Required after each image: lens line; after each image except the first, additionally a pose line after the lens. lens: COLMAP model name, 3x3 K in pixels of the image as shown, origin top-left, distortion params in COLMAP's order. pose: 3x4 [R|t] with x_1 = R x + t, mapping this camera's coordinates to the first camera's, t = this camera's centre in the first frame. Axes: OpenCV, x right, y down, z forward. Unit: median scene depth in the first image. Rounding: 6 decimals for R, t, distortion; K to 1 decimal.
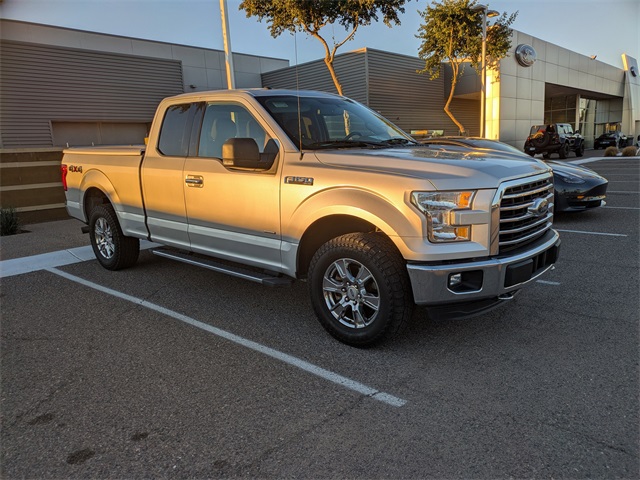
lens RADIAL K [[477.2, 0, 320.0], [0, 477.2, 240.0], [0, 0, 1]] dist [0.029360, -0.010553]
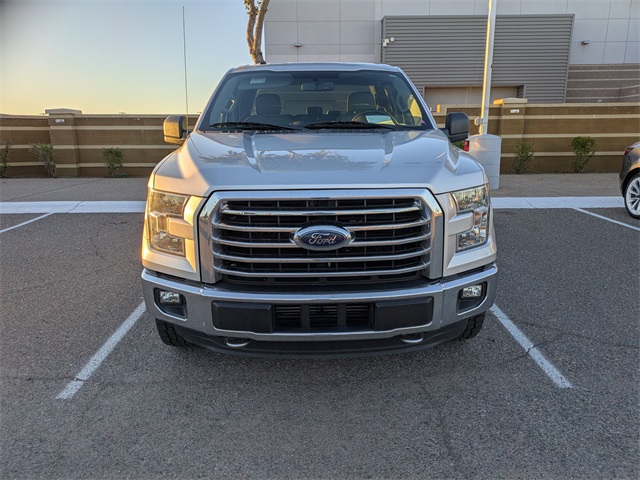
lens RADIAL K [[477.2, 0, 320.0], [0, 477.2, 240.0], [0, 0, 1]] dist [0.029360, -0.010553]
pose [[0.690564, 0.213476, -0.691049, 0.933884], [-0.163469, 0.976793, 0.138393, -0.159707], [0.704556, 0.017396, 0.709435, 0.540920]]
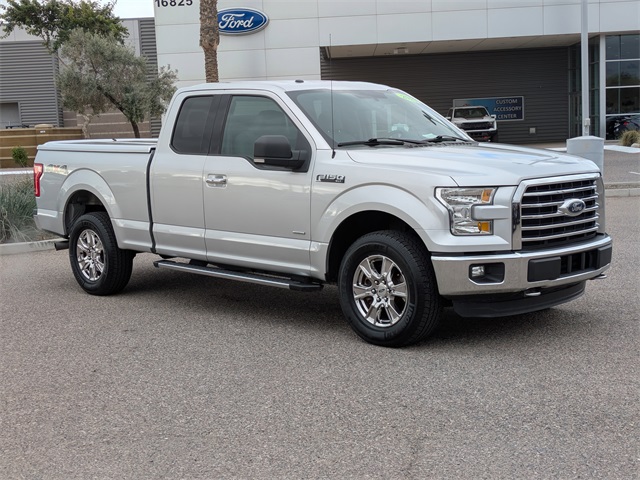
lens RADIAL K [[964.0, 0, 320.0], [0, 964.0, 240.0], [0, 0, 1]] dist [0.030970, -0.000502]
pose [[0.998721, 0.009344, -0.049696, 0.037458], [-0.013628, 0.996152, -0.086579, 0.183295], [0.048696, 0.087145, 0.995005, -1.025068]]
